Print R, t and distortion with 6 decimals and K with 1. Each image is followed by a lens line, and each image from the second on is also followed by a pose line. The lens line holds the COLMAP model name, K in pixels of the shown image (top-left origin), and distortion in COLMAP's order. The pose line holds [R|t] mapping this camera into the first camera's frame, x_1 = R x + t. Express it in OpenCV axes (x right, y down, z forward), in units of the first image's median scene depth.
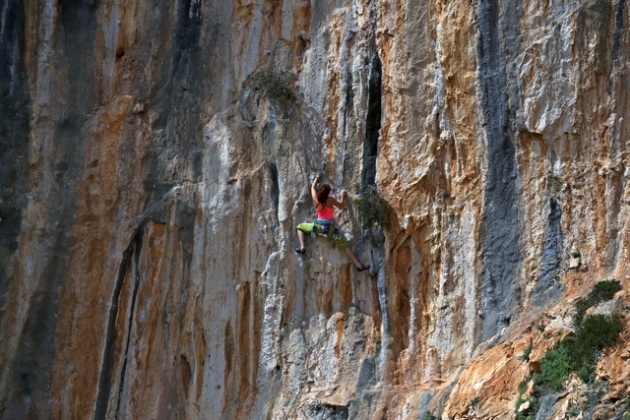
lens RADIAL K [[1899.3, 0, 313.6], [0, 1899.3, 209.3], [0, 0, 1]] dist [0.467574, 0.000000]
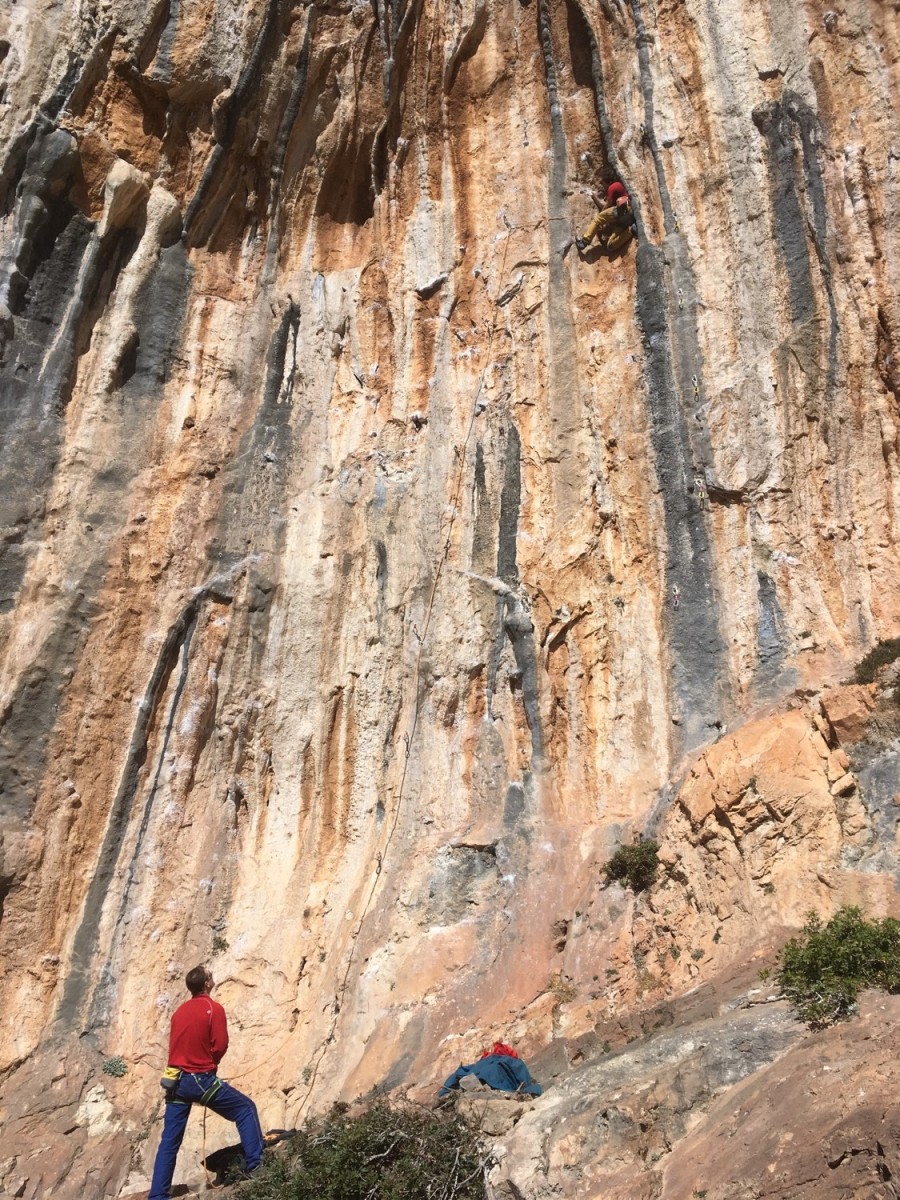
lens RADIAL K [[1035.7, 0, 456.7], [0, 1035.7, 603.8], [0, 0, 1]] dist [0.011084, 0.005464]
pose [[0.984323, 0.070909, 0.161496, -0.057191], [-0.010662, 0.937873, -0.346815, 0.145028], [-0.176055, 0.339656, 0.923925, 0.622231]]
